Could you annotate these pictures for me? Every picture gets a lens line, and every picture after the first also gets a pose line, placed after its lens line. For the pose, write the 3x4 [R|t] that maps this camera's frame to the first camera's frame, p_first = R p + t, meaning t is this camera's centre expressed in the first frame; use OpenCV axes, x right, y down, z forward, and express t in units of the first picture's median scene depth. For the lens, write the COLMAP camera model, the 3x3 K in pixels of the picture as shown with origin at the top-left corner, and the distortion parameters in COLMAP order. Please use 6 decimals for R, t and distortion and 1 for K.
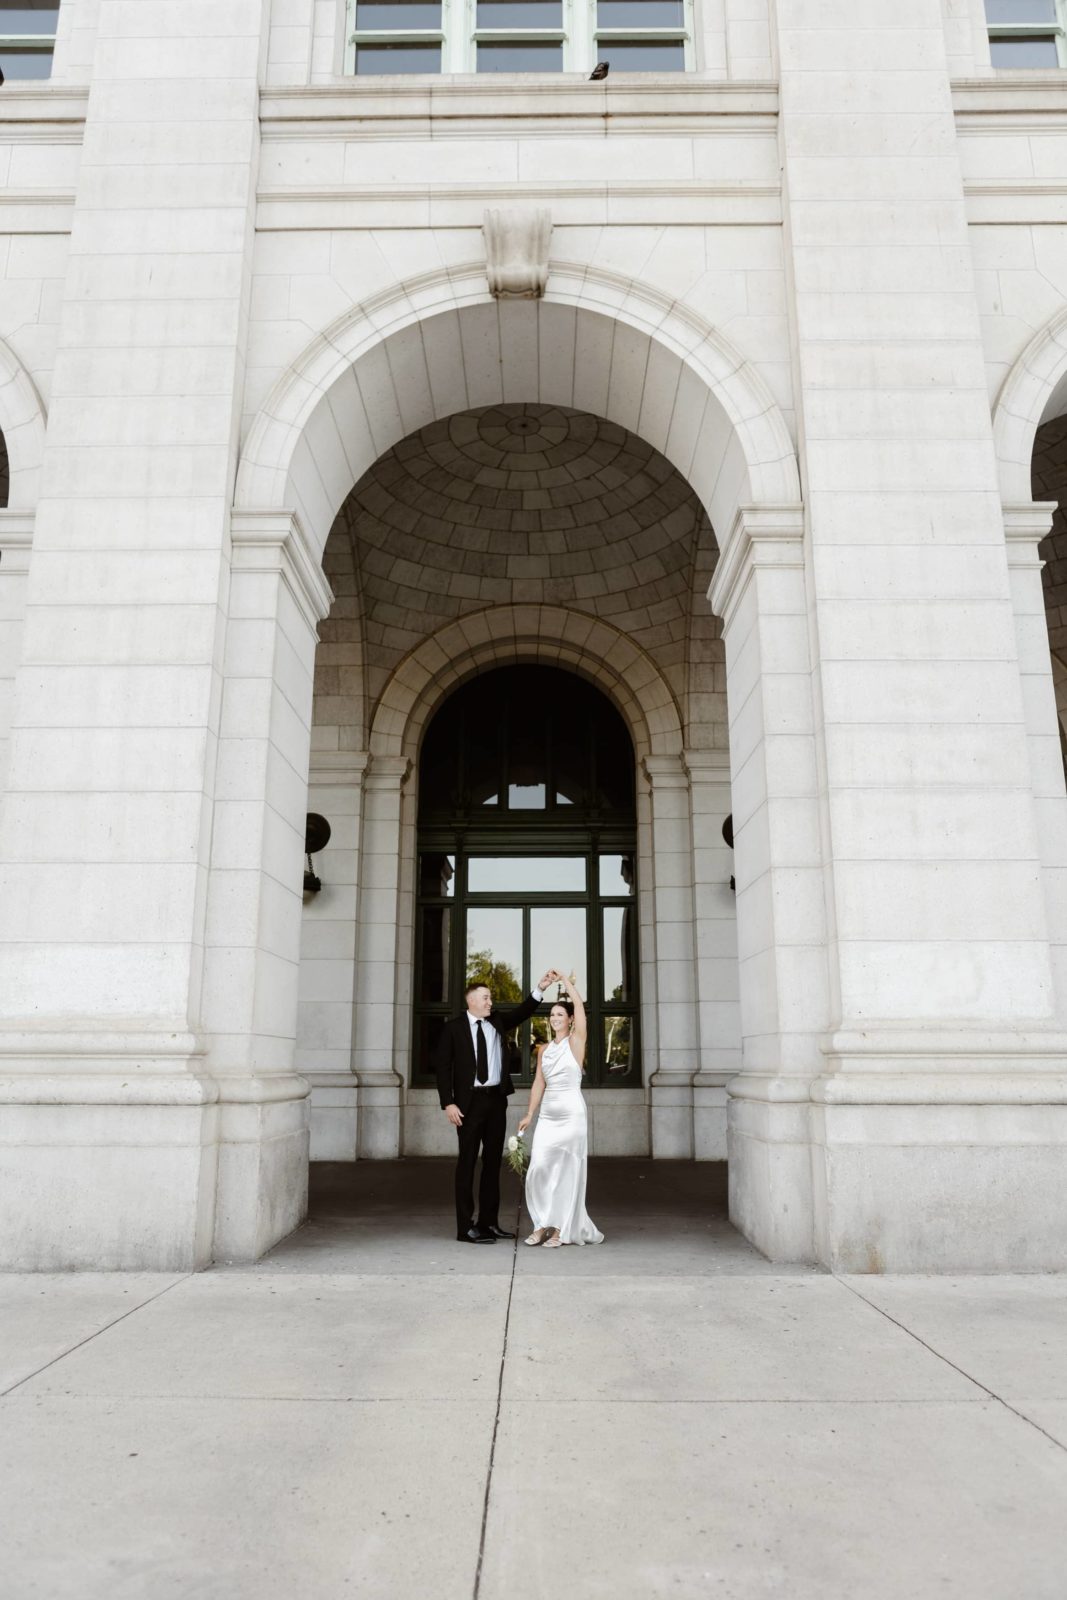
lens RADIAL K [[1095.4, 0, 533.5], [0, 1095.4, 800.0], [0, 0, 1]] dist [0.001735, -0.000142]
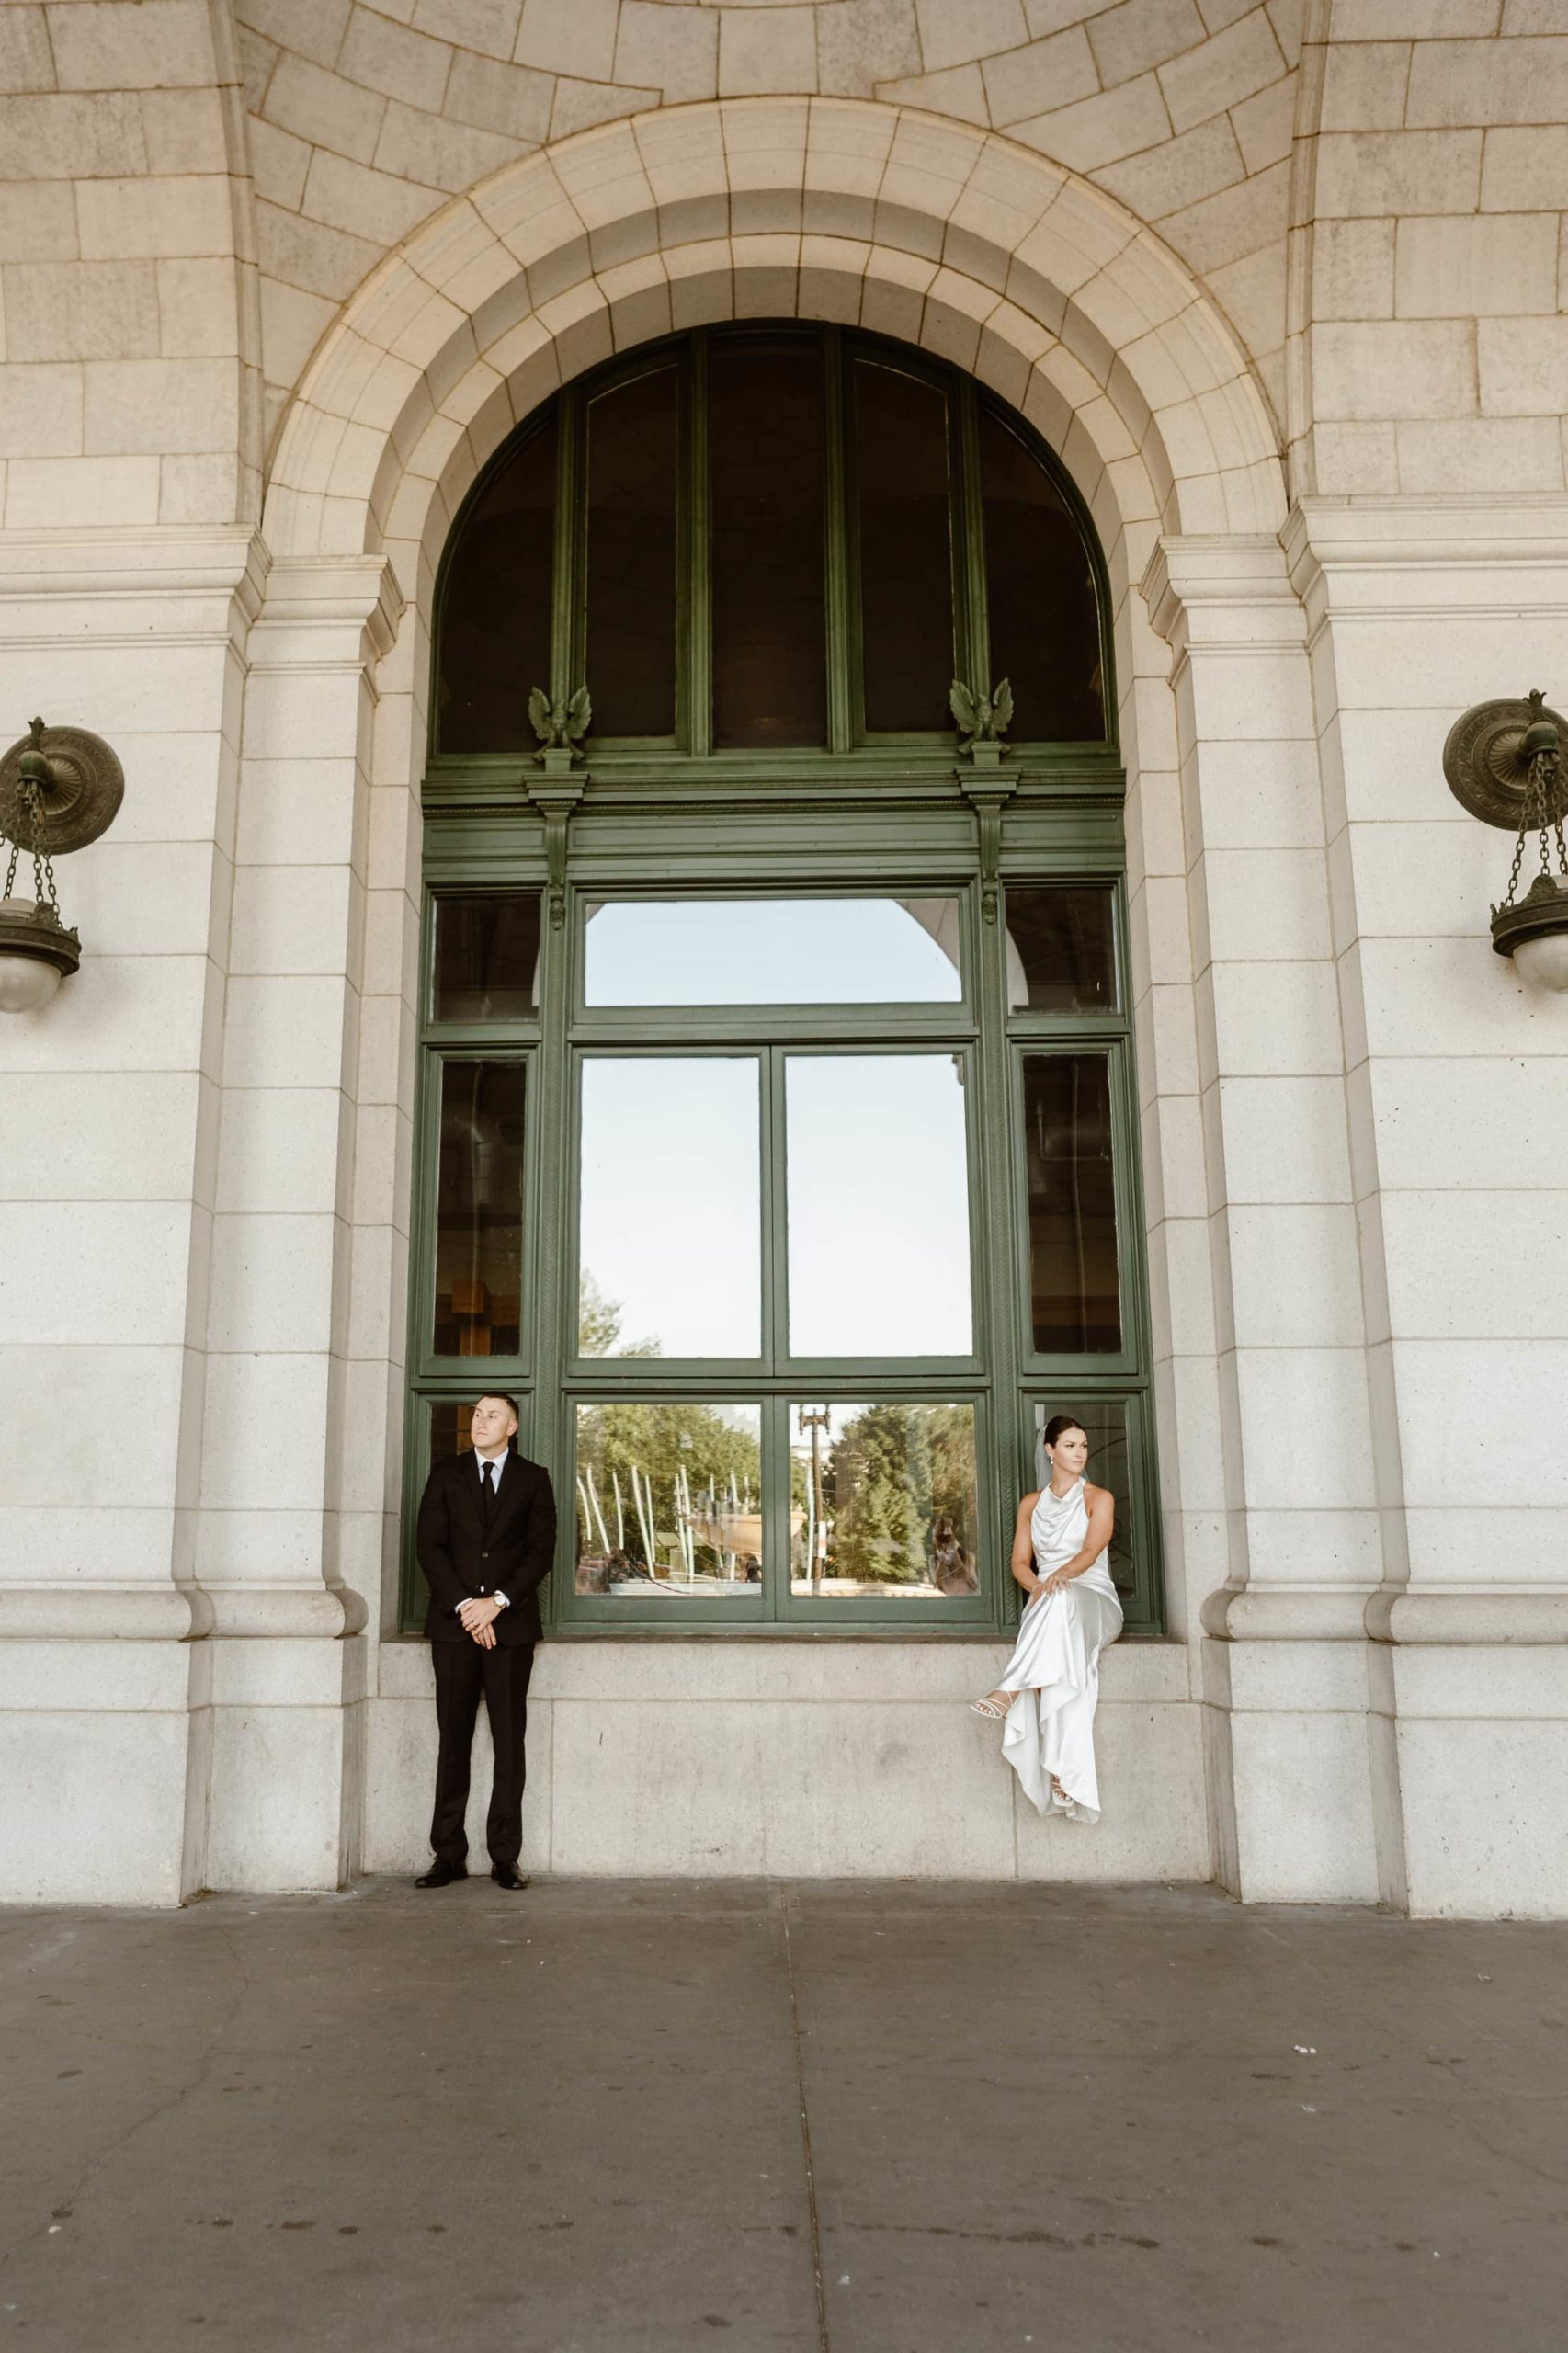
lens RADIAL K [[1949.7, 0, 669.2], [0, 1949.7, 1064.3], [0, 0, 1]] dist [-0.005216, -0.001485]
pose [[0.999373, -0.006404, -0.034817, -0.016631], [0.006195, 0.999962, -0.006088, 0.106993], [0.034855, 0.005868, 0.999375, 0.457760]]
